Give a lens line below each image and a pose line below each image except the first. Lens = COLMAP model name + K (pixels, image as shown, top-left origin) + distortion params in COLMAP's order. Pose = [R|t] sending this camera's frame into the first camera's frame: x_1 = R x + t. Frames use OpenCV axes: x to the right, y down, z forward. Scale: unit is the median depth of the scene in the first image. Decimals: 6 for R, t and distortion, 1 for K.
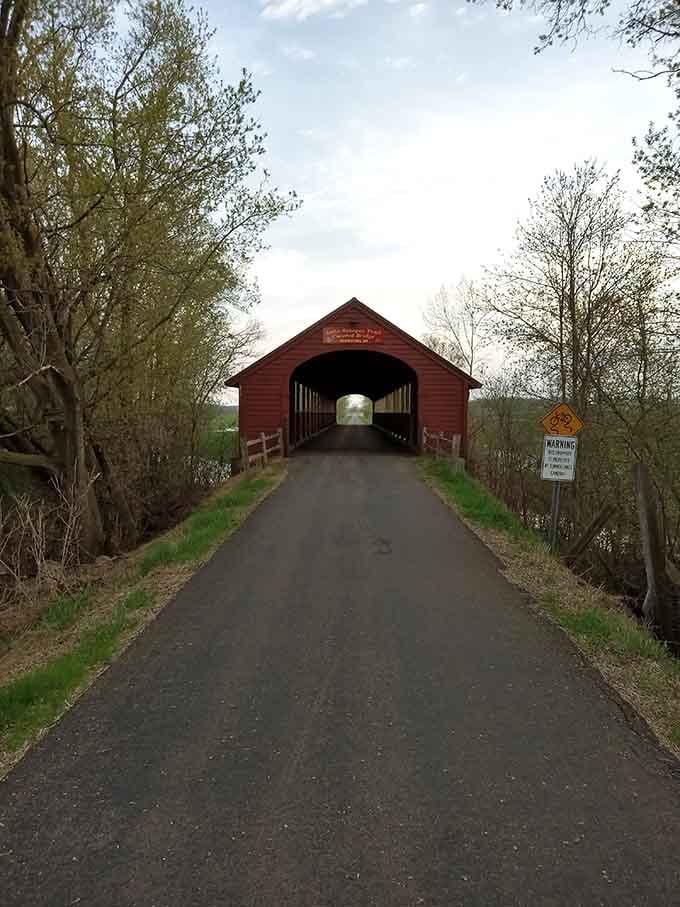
lens RADIAL K [[750.7, 0, 340.0], [0, 750.7, 453.5], [0, 0, 1]] dist [0.010157, 0.002508]
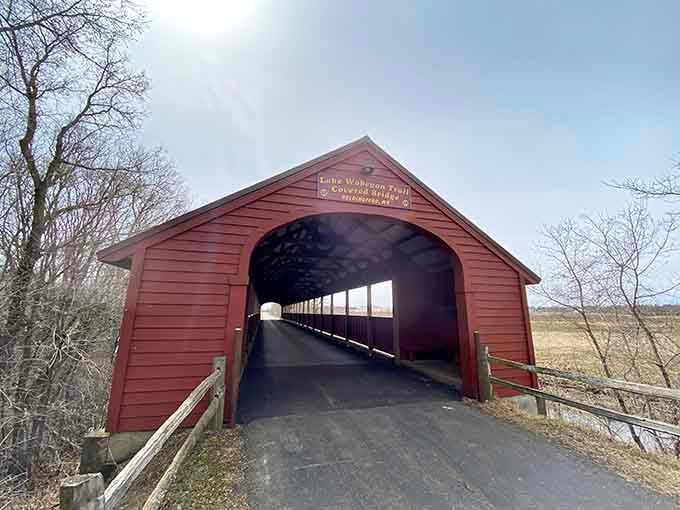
lens RADIAL K [[262.3, 0, 340.0], [0, 262.3, 255.0], [0, 0, 1]] dist [0.001756, 0.000068]
pose [[0.948191, 0.066330, 0.310699, -0.065226], [0.017262, 0.965761, -0.258858, -0.052967], [-0.317231, 0.250811, 0.914581, 0.822972]]
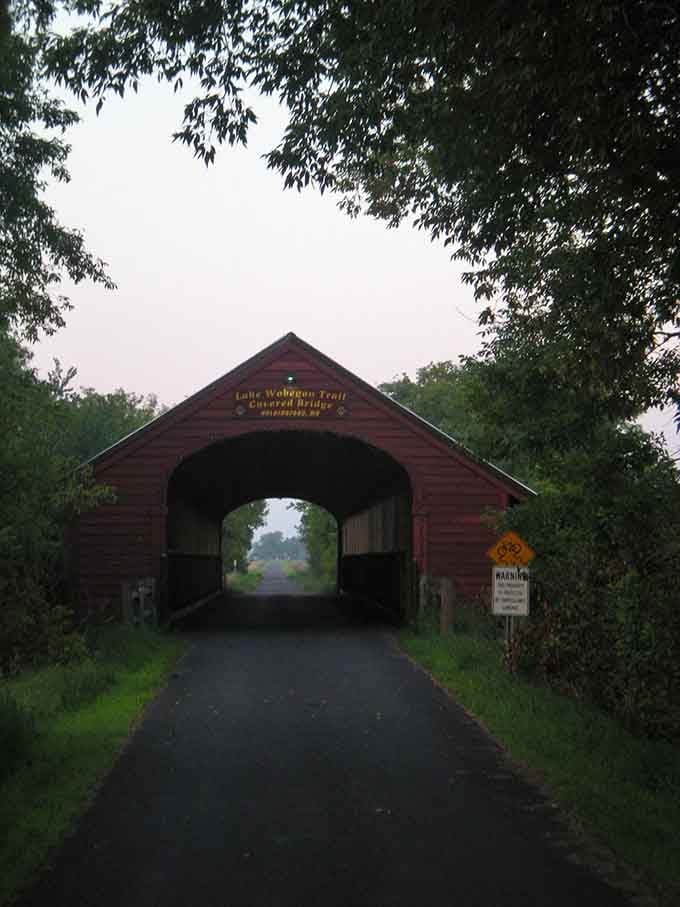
lens RADIAL K [[750.7, 0, 340.0], [0, 750.7, 453.5], [0, 0, 1]] dist [0.010157, 0.002508]
pose [[0.997625, 0.010532, 0.068066, 0.016138], [0.001432, 0.984855, -0.173375, -0.029796], [-0.068861, 0.173061, 0.982501, 0.481450]]
